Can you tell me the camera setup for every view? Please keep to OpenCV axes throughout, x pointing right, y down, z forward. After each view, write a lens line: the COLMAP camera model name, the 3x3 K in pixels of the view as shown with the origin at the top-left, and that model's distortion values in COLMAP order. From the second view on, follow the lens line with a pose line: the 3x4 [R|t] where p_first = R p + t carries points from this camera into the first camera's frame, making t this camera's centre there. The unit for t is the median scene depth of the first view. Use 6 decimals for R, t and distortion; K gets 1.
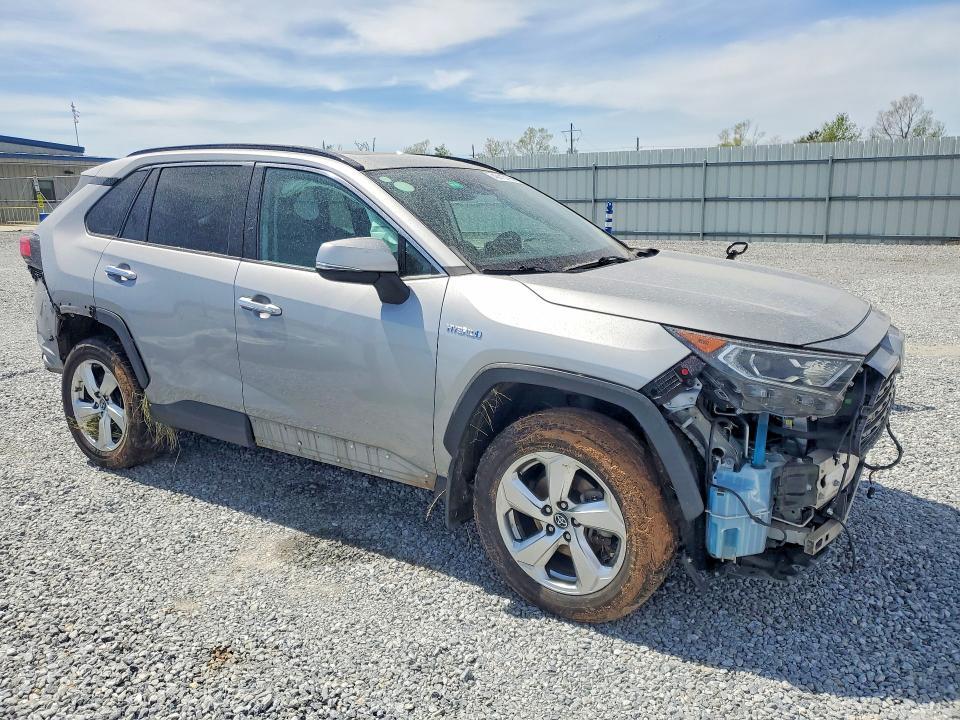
lens RADIAL K [[787.8, 0, 480.0], [0, 787.8, 360.0], [0, 0, 1]] dist [-0.026774, 0.003824]
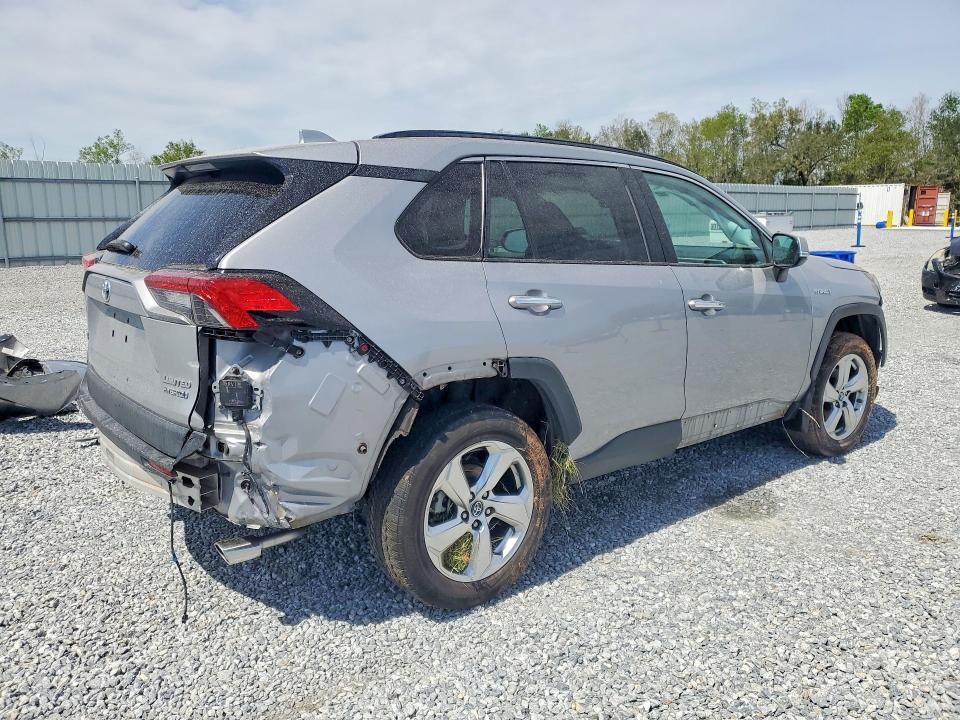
lens RADIAL K [[725.8, 0, 480.0], [0, 725.8, 360.0], [0, 0, 1]] dist [0.076838, 0.000364]
pose [[0.323171, -0.180368, 0.928993, -1.028453], [0.202313, 0.972141, 0.118367, -0.137967], [-0.924462, 0.149695, 0.350658, 0.751950]]
